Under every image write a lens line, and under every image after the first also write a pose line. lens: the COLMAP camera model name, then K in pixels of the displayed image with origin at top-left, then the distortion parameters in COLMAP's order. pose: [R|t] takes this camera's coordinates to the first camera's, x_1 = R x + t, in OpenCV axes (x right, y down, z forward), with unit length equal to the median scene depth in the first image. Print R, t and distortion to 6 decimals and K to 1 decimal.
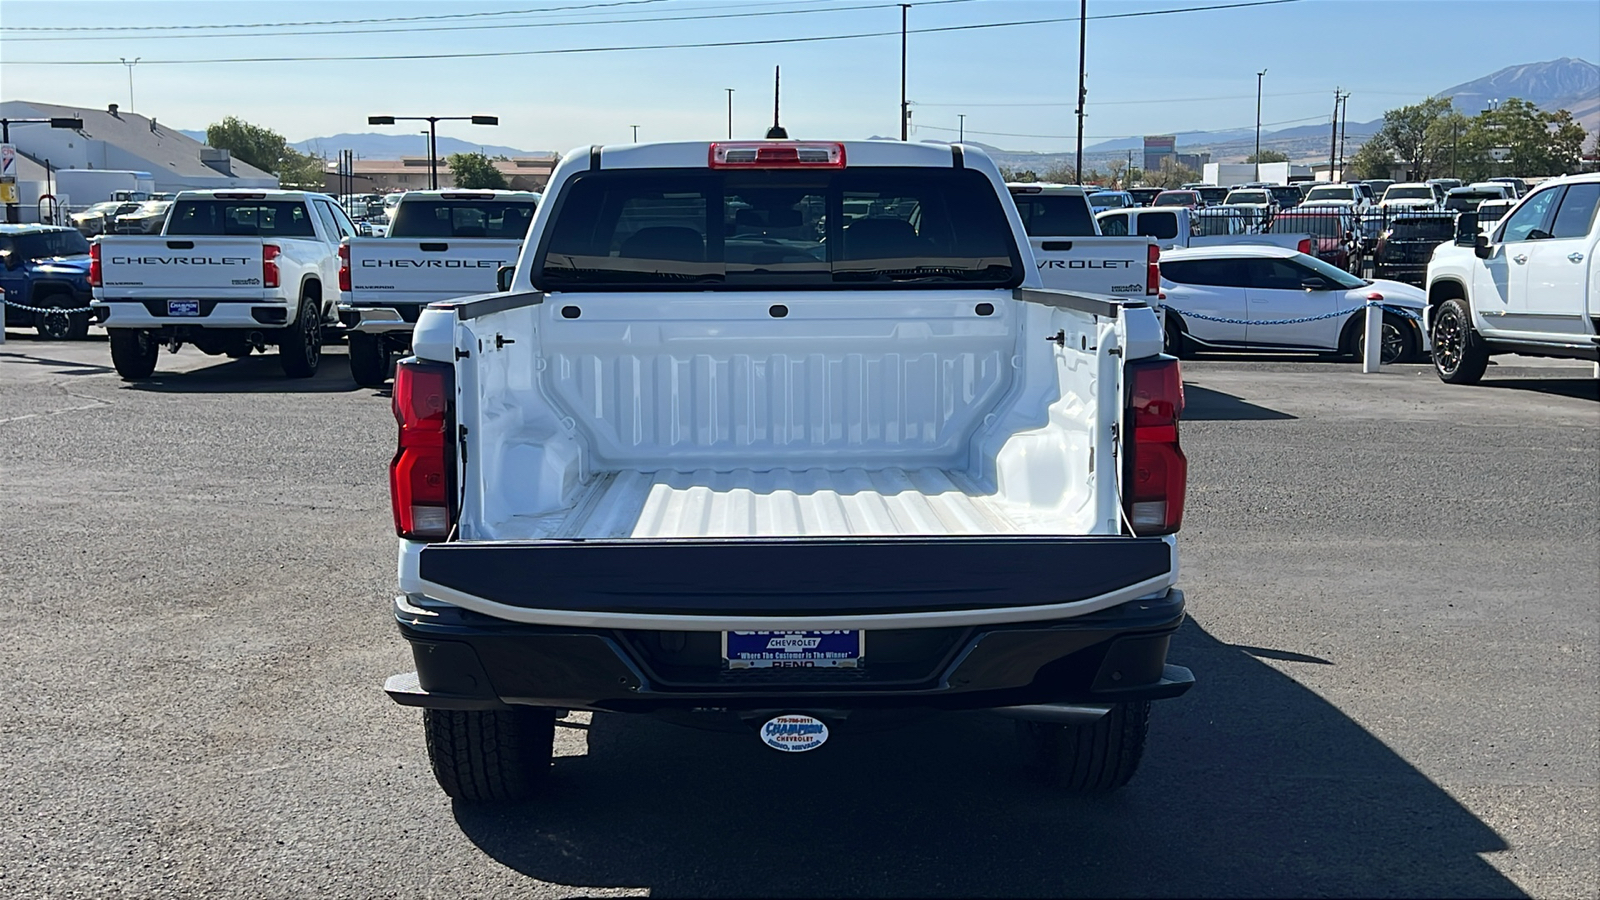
lens RADIAL K [[1884.3, 0, 810.9], [0, 1884.3, 456.3], [0, 0, 1]] dist [0.157638, -0.441591]
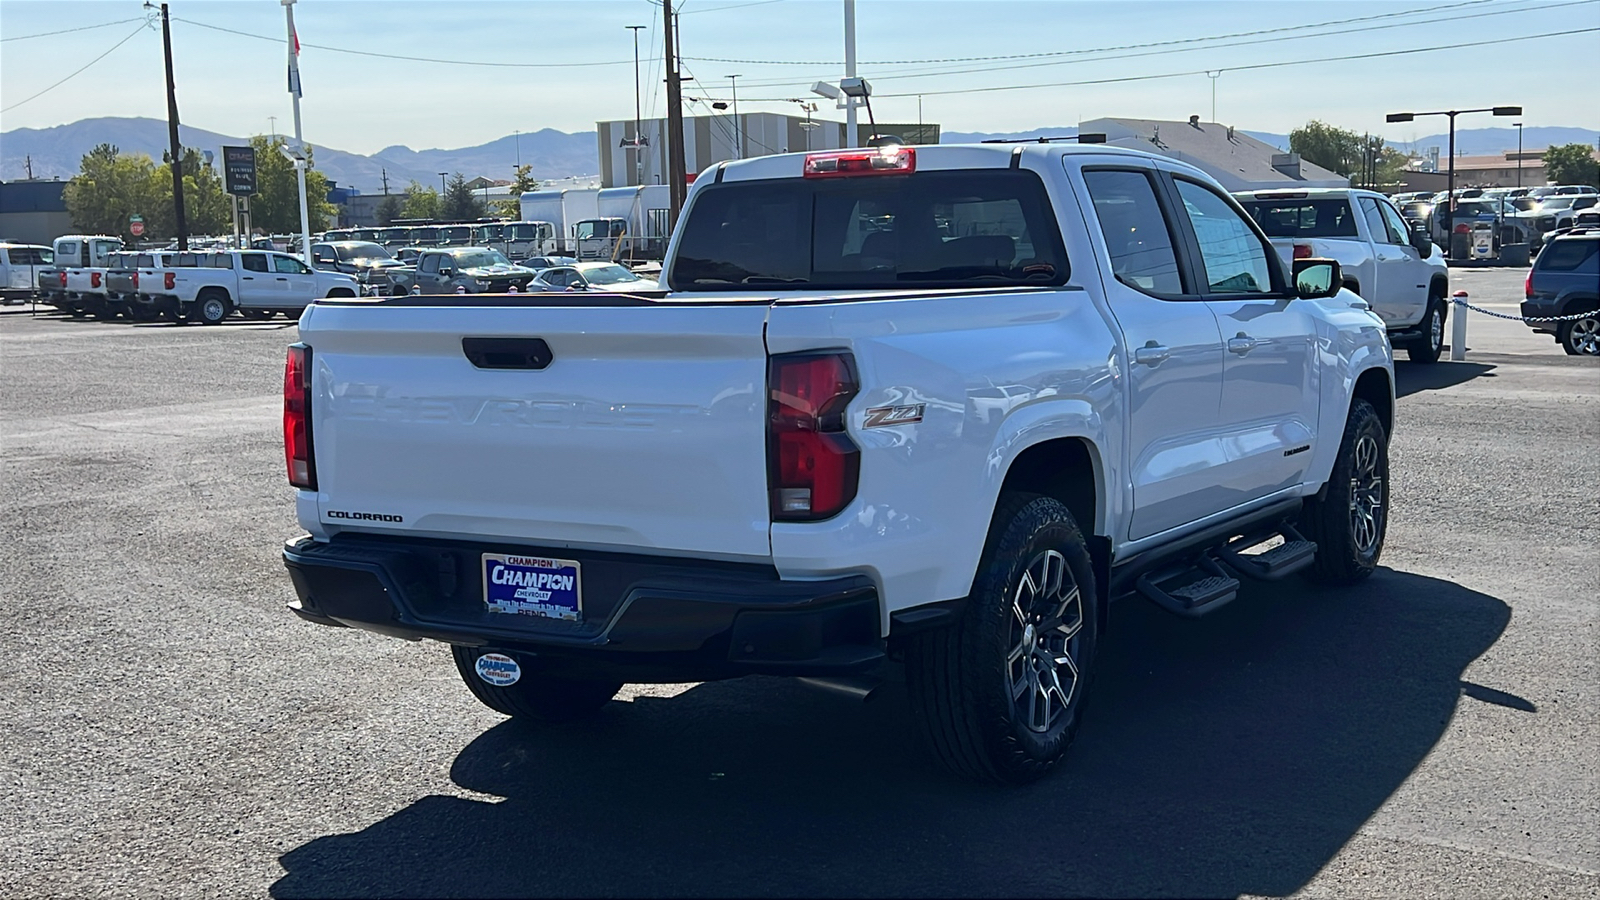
lens RADIAL K [[1884.3, 0, 810.9], [0, 1884.3, 456.3], [0, 0, 1]] dist [0.157638, -0.441591]
pose [[0.843190, 0.046082, -0.535637, 0.288229], [-0.046390, 0.998840, 0.012906, -0.003093], [0.535610, 0.013966, 0.844350, 0.044392]]
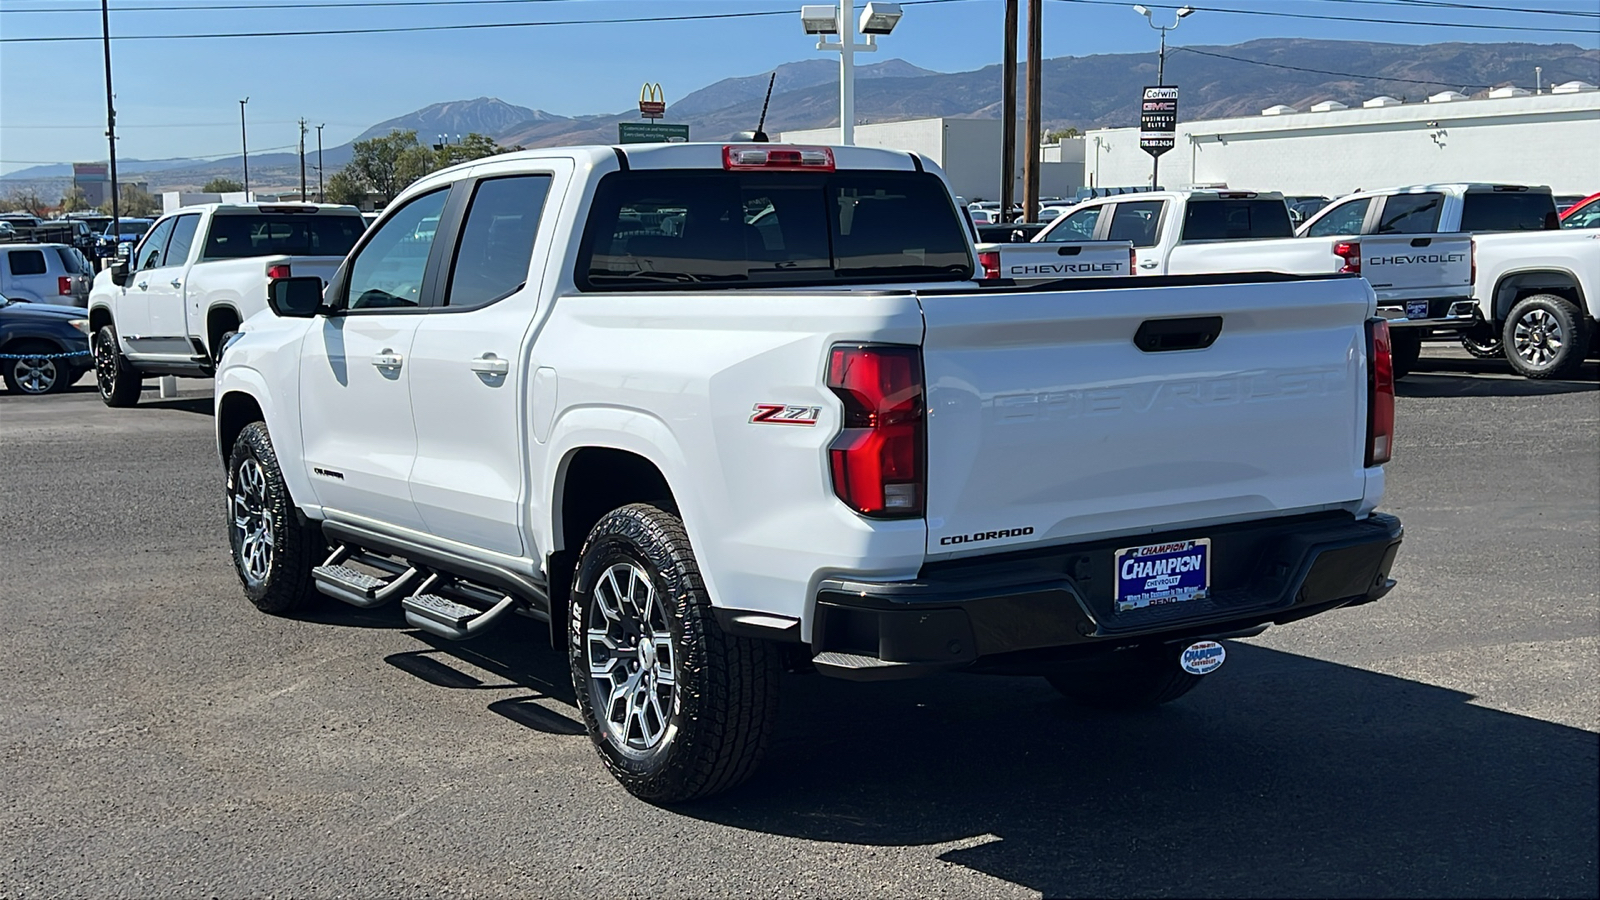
lens RADIAL K [[1884.0, 0, 825.4], [0, 1884.0, 445.3], [0, 0, 1]] dist [0.161184, -0.453979]
pose [[0.853761, -0.066373, 0.516418, -0.292034], [0.077473, 0.996994, 0.000058, 0.000786], [-0.514870, 0.039959, 0.856337, 0.051479]]
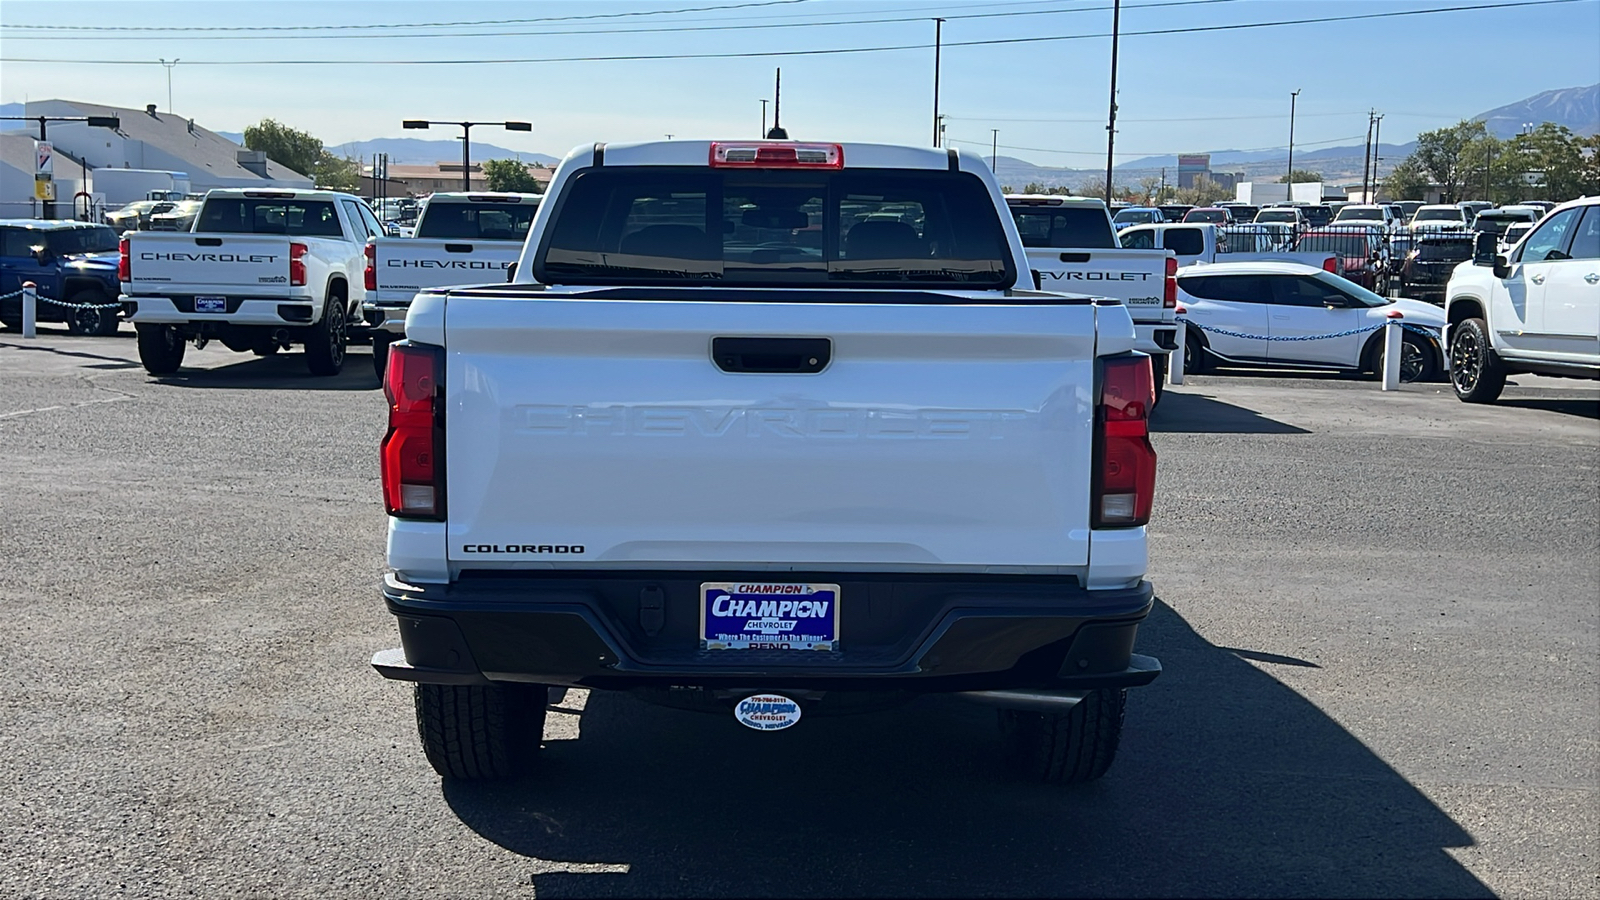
lens RADIAL K [[1884.0, 0, 825.4], [0, 1884.0, 445.3], [0, 0, 1]] dist [0.161184, -0.453979]
pose [[0.999797, 0.018513, -0.007962, 0.010458], [-0.018606, 0.999757, -0.011843, 0.004885], [0.007741, 0.011989, 0.999898, -0.010478]]
